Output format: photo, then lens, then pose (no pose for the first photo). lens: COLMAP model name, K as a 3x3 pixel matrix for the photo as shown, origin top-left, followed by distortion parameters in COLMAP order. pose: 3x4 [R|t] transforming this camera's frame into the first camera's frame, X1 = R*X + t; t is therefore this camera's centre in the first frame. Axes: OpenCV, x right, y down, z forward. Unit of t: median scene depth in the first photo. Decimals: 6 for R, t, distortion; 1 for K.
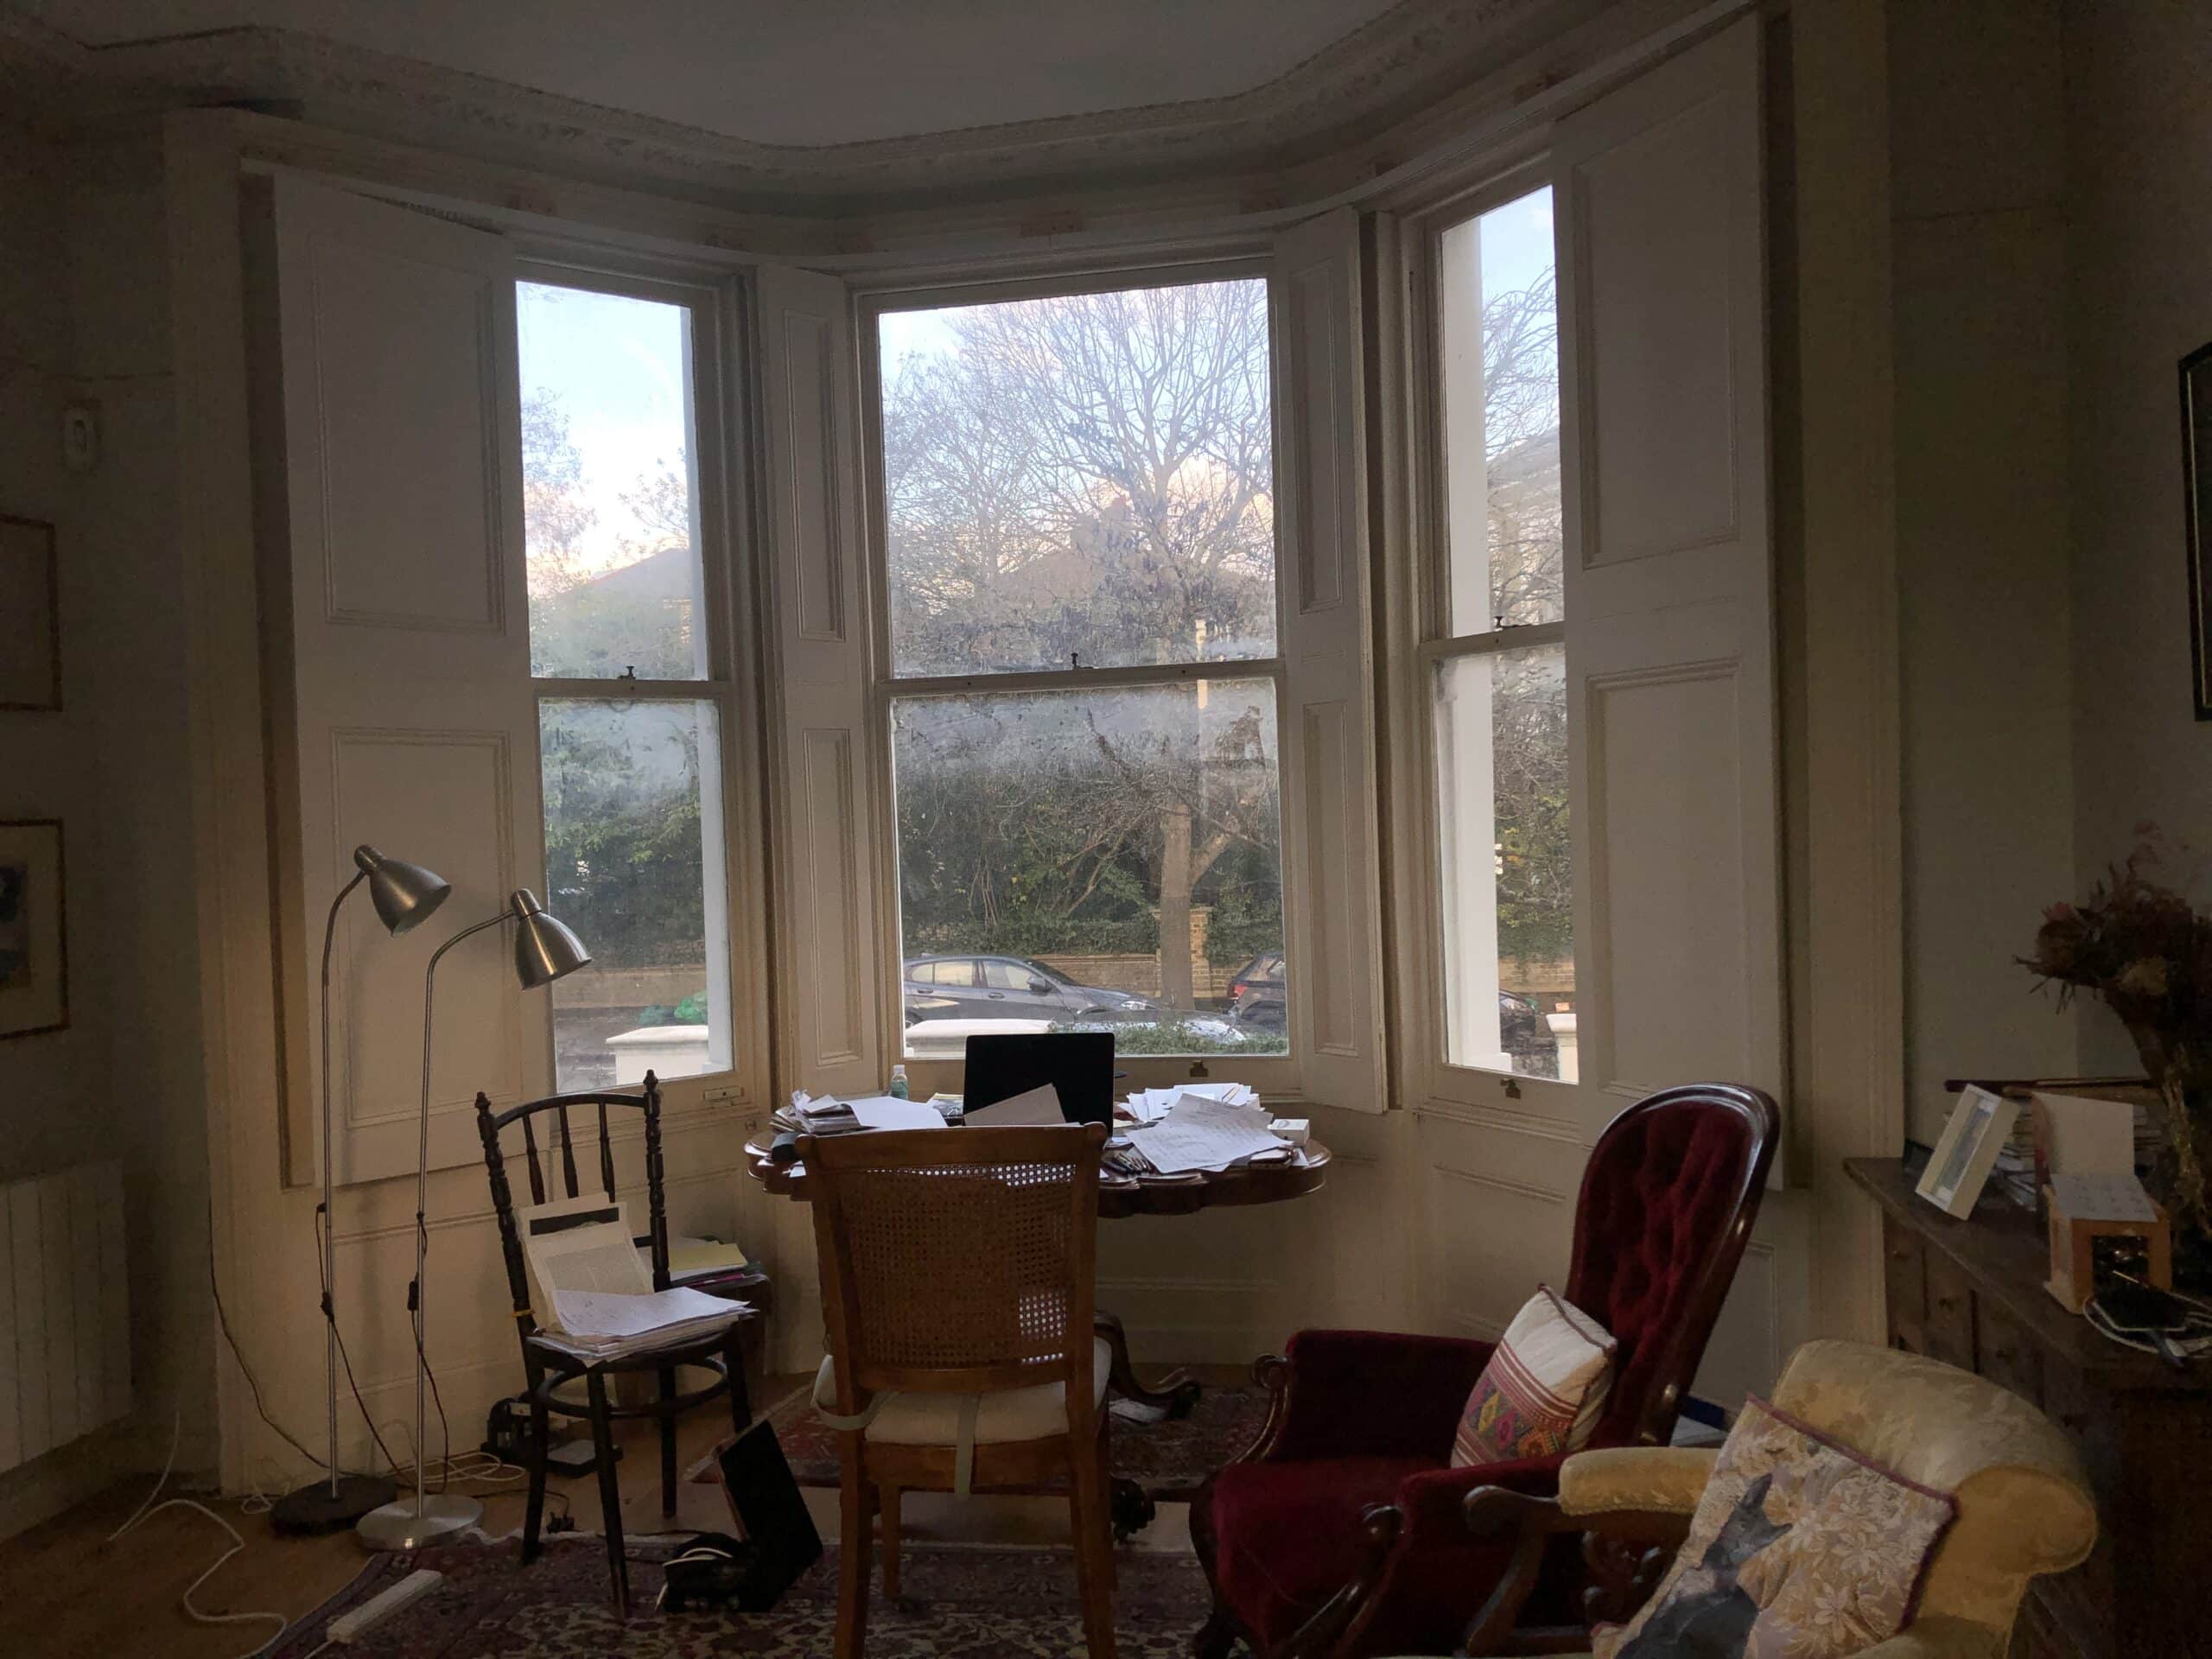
lens RADIAL K [[1875.0, 0, 1104.0], [0, 1875.0, 840.7], [0, 0, 1]] dist [0.098325, -0.081694]
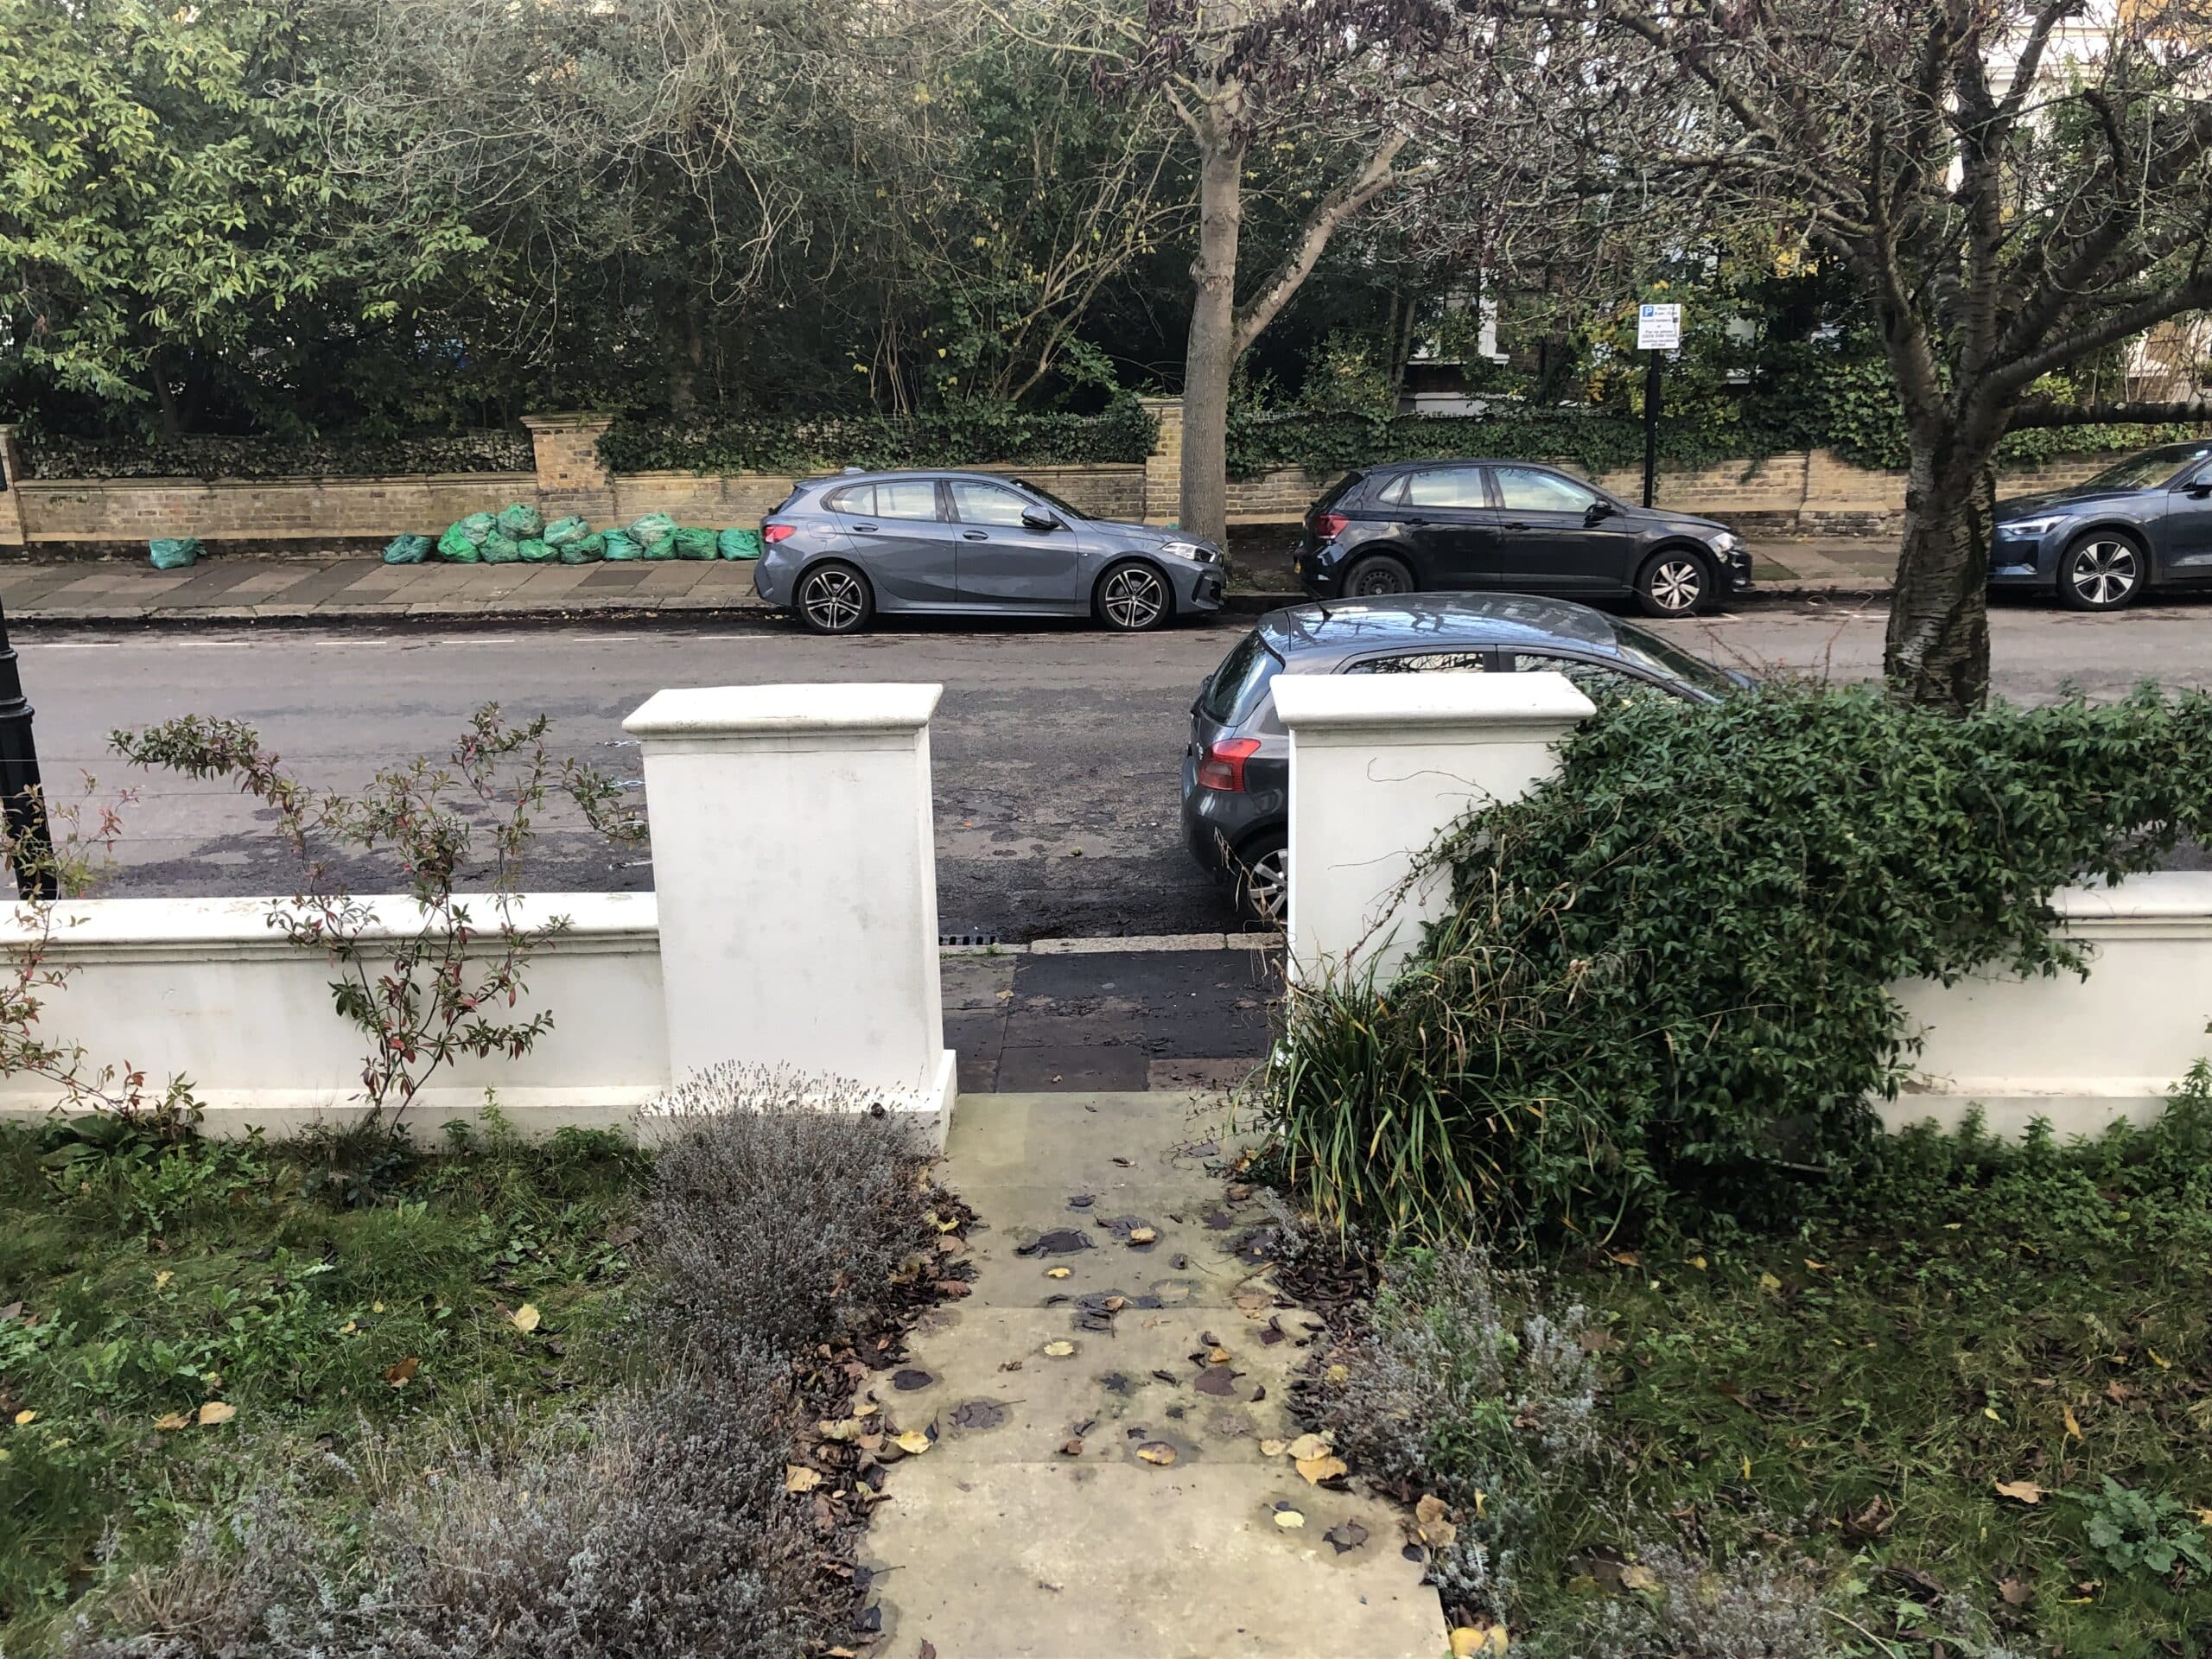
lens RADIAL K [[1968.2, 0, 1106.0], [0, 1968.2, 829.5], [0, 0, 1]] dist [0.004015, 0.003017]
pose [[0.990933, -0.023555, 0.132279, -0.087361], [-0.010938, 0.967102, 0.254154, 0.005757], [-0.133914, -0.253296, 0.958075, 0.261570]]
